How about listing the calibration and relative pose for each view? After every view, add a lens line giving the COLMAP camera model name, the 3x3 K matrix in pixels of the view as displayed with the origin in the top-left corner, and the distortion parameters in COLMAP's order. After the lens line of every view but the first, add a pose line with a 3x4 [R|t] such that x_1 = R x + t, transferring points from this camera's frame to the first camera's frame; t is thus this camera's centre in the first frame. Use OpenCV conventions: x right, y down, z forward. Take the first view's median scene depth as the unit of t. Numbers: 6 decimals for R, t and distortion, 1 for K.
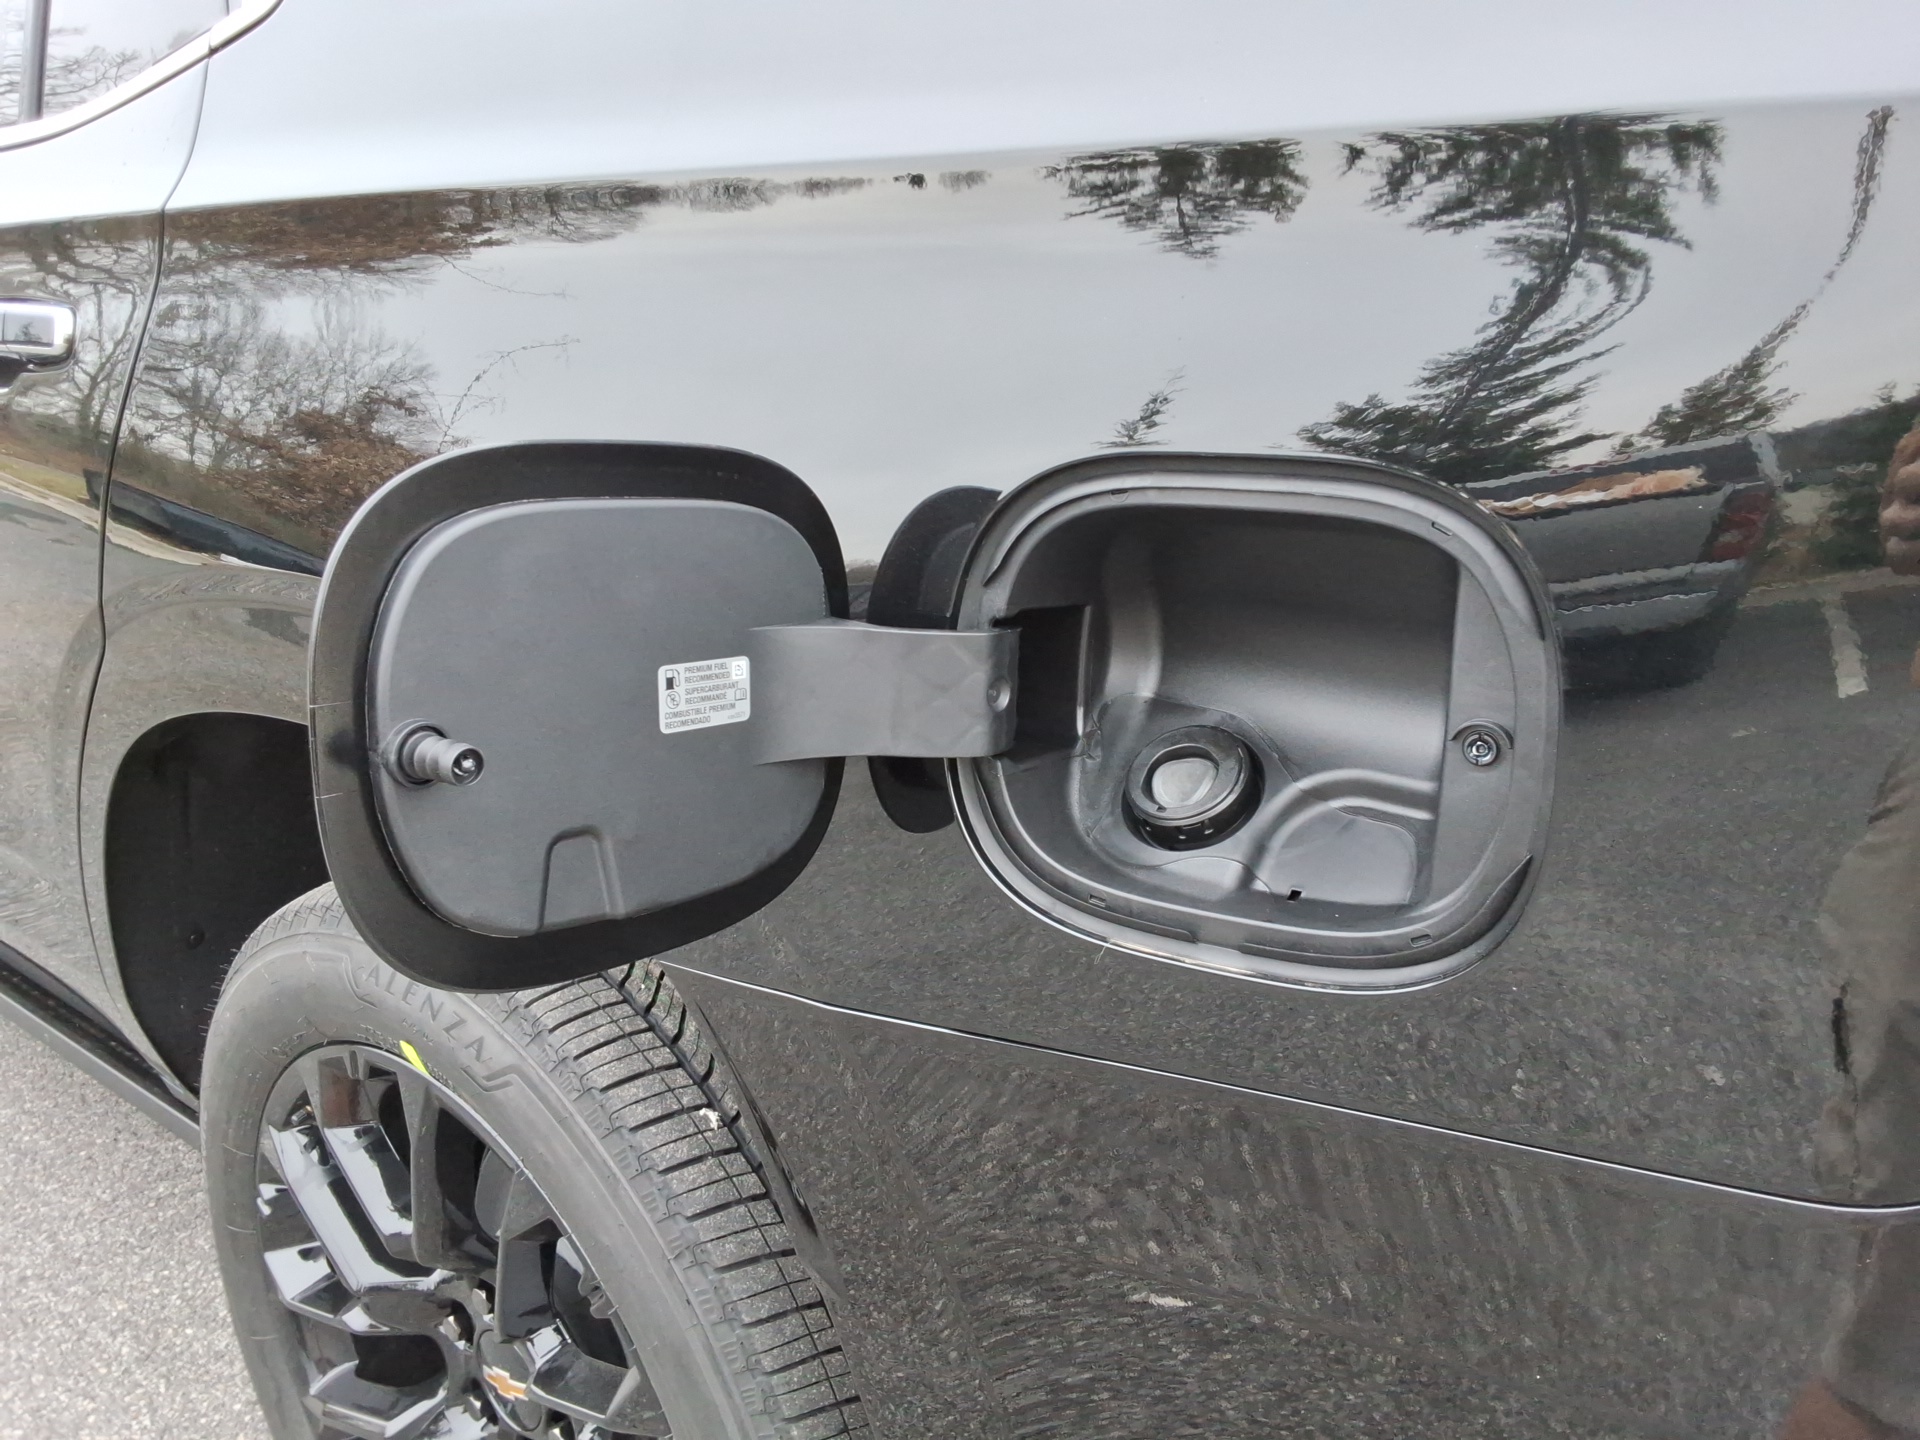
lens RADIAL K [[1536.5, 0, 1003.3], [0, 1536.5, 710.8], [0, 0, 1]] dist [0.106403, -0.162180]
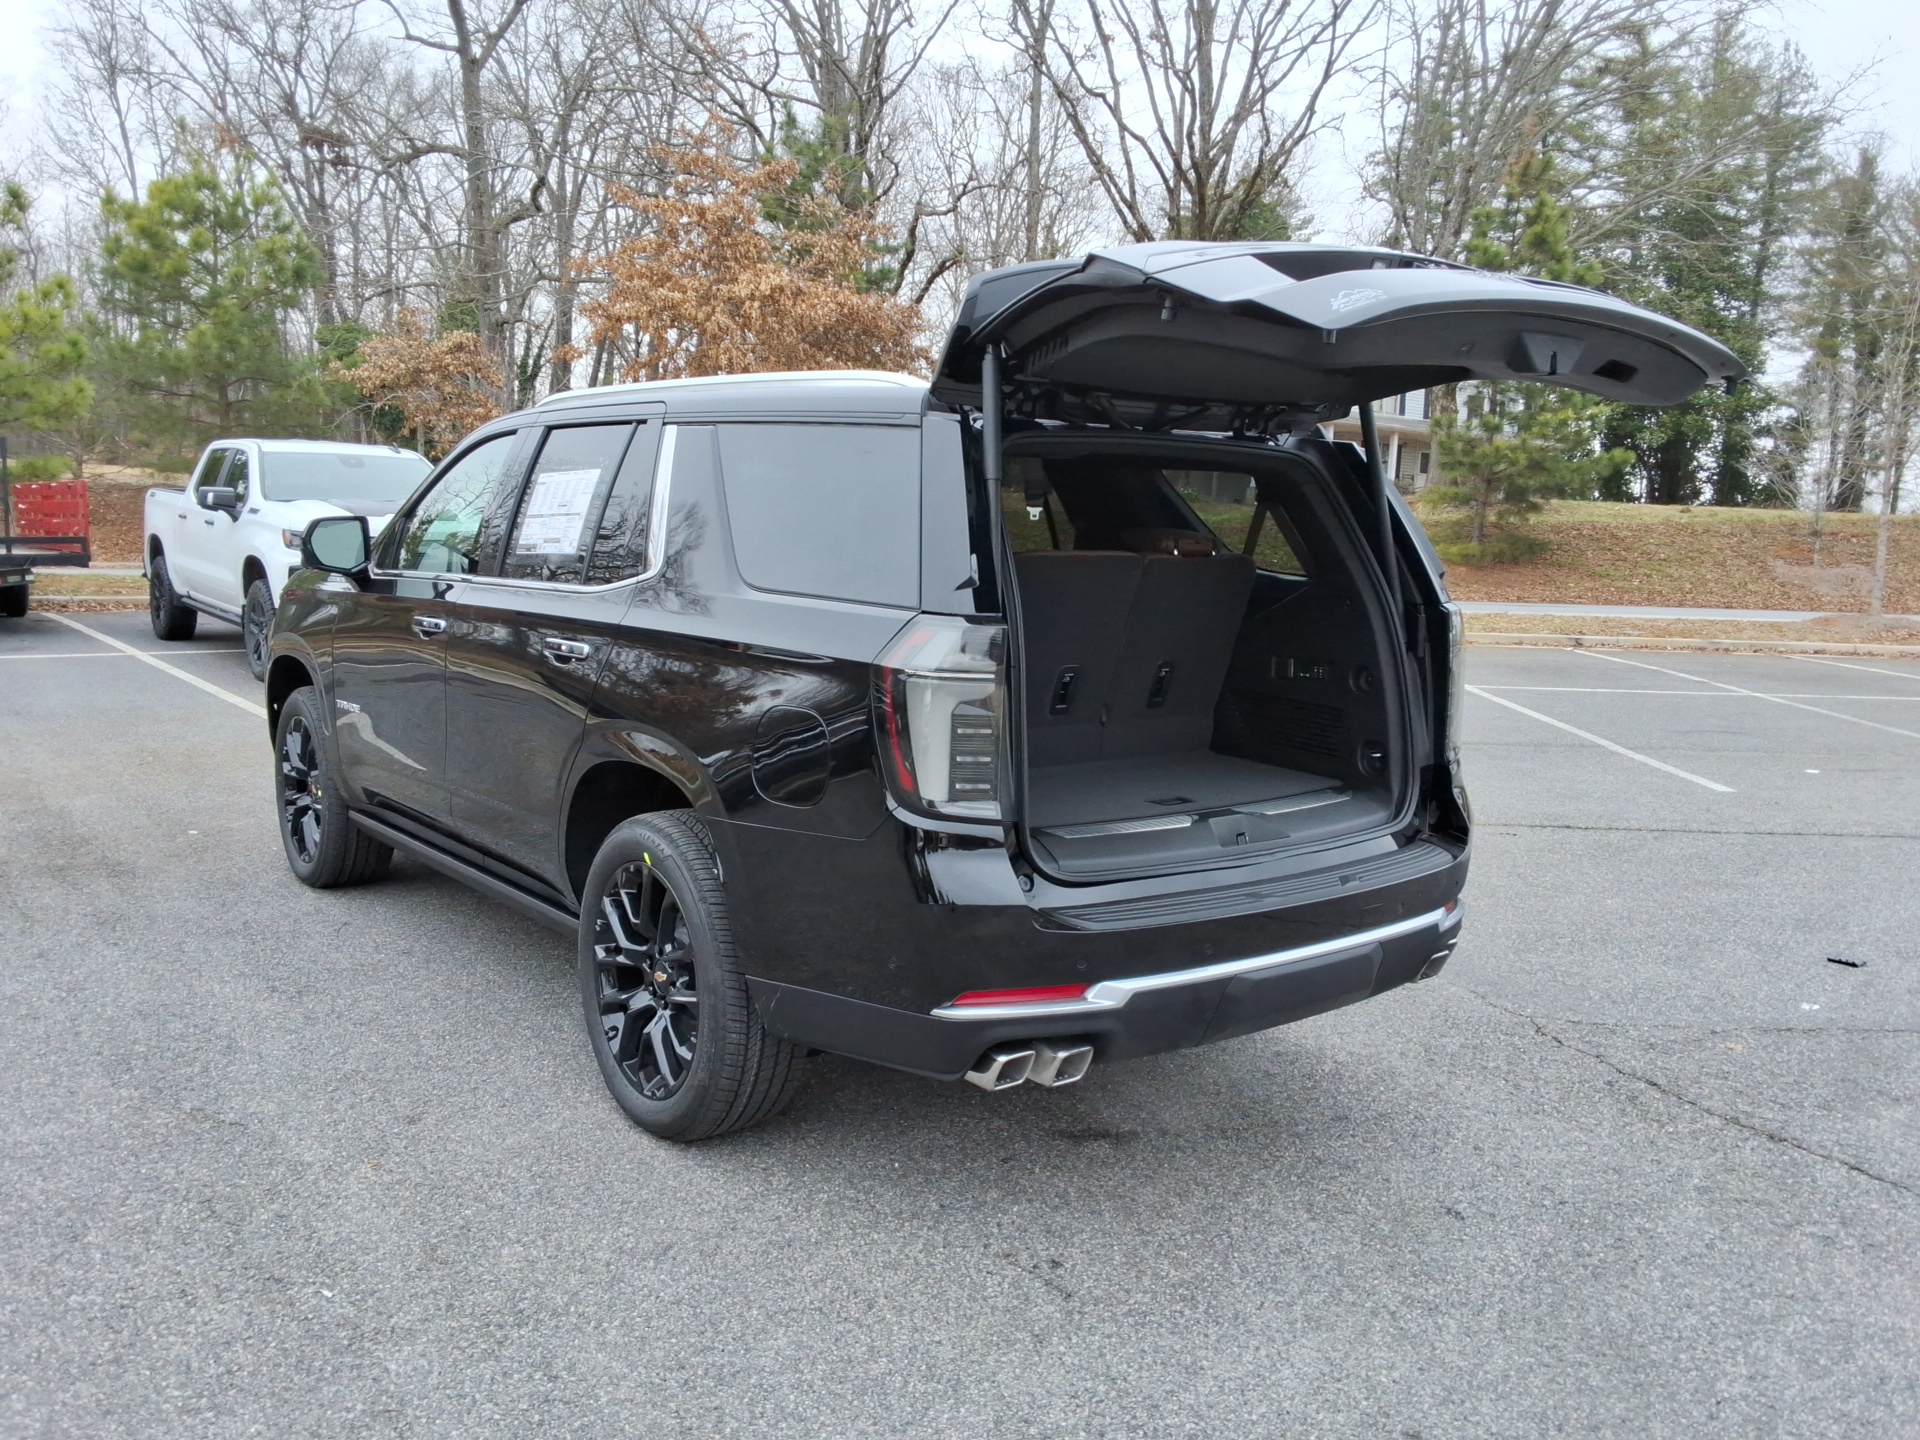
lens RADIAL K [[1536.5, 0, 967.7], [0, 1536.5, 704.4], [0, 0, 1]] dist [0.106403, -0.162180]
pose [[0.971074, 0.079288, -0.225229, 0.984040], [-0.117547, 0.979783, -0.161890, 0.318547], [0.207840, 0.183682, 0.960762, -2.064685]]
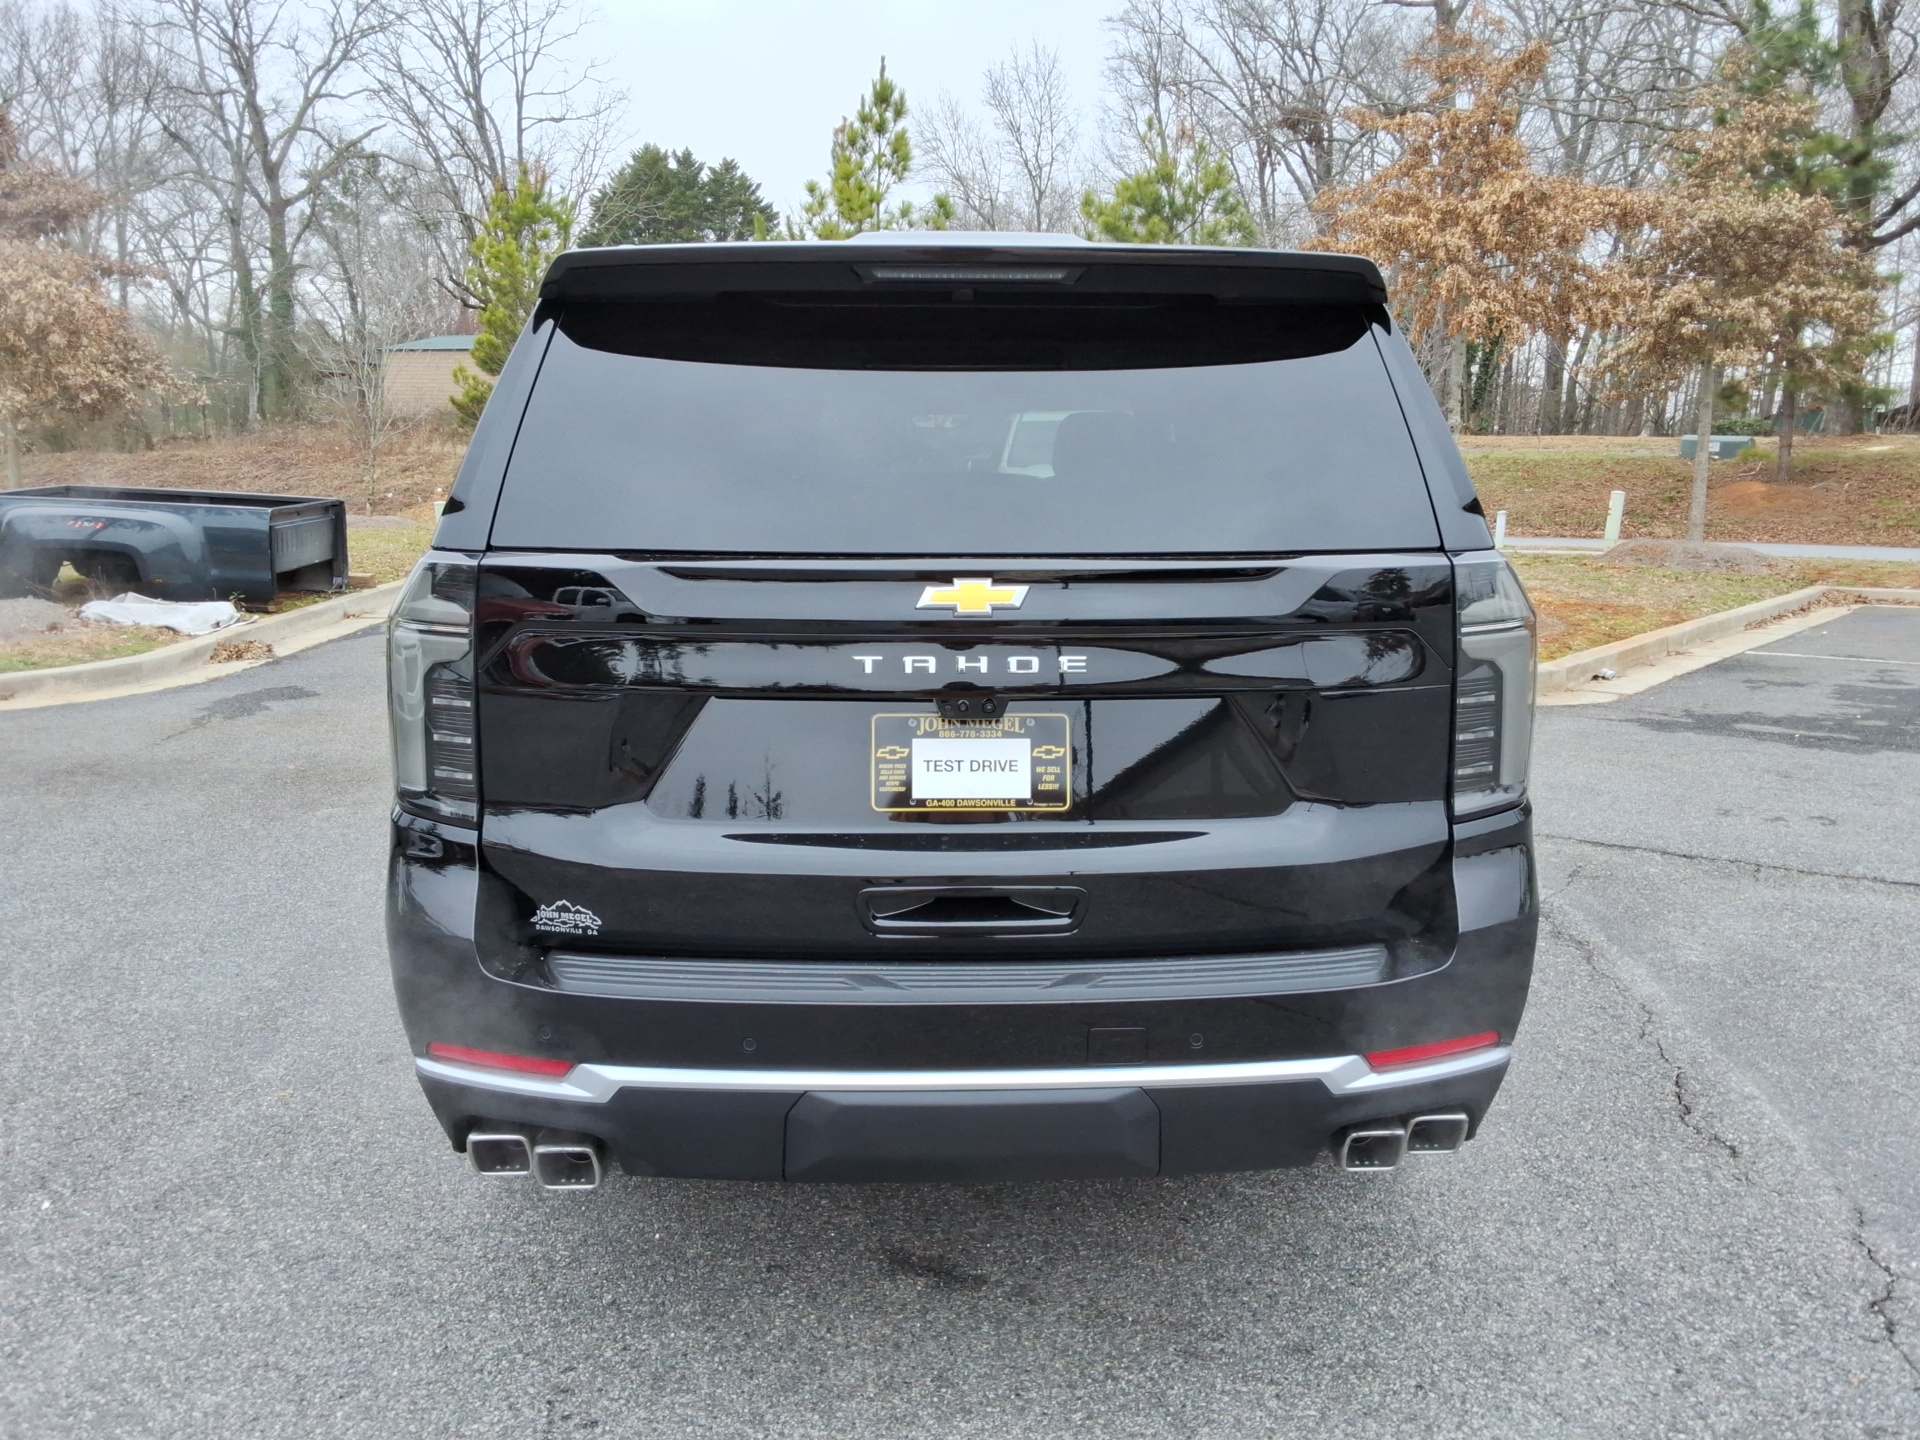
lens RADIAL K [[1536.5, 0, 976.5], [0, 1536.5, 692.4], [0, 0, 1]] dist [0.106403, -0.162180]
pose [[0.648512, 0.138231, -0.748548, 2.313663], [-0.242616, 0.969623, -0.031136, -0.162674], [0.721505, 0.201802, 0.662349, -0.432204]]
